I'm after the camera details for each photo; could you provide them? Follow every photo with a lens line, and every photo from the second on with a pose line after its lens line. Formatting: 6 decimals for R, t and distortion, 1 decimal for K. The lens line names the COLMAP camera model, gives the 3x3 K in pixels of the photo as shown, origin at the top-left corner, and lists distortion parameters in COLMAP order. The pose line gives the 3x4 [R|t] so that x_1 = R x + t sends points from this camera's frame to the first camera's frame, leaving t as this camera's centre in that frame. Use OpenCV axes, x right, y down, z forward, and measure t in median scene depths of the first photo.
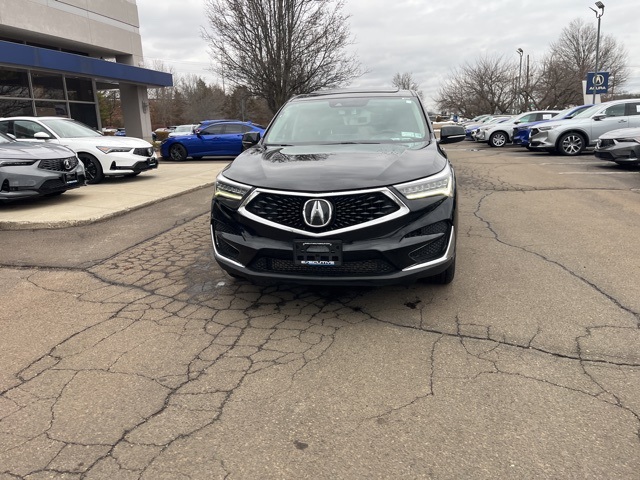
lens RADIAL K [[482.7, 0, 317.8], [0, 482.7, 236.5], [0, 0, 1]] dist [0.073280, -0.087050]
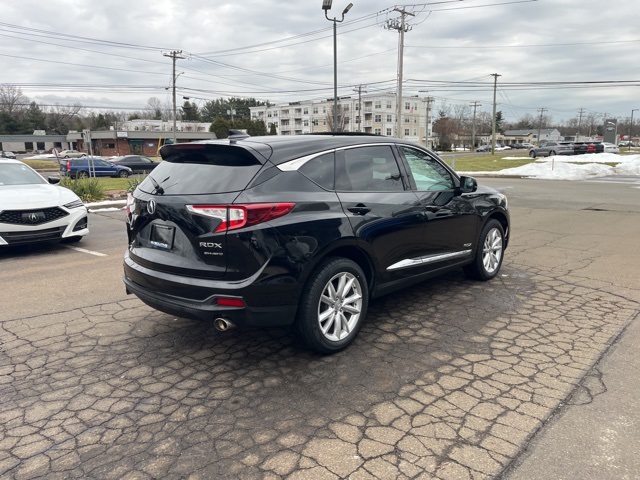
lens RADIAL K [[482.7, 0, 317.9], [0, 482.7, 240.1], [0, 0, 1]] dist [0.073280, -0.087050]
pose [[-0.846708, -0.057505, 0.528942, -0.427613], [0.158381, 0.921834, 0.353749, -0.516650], [-0.507938, 0.383296, -0.771416, 2.056437]]
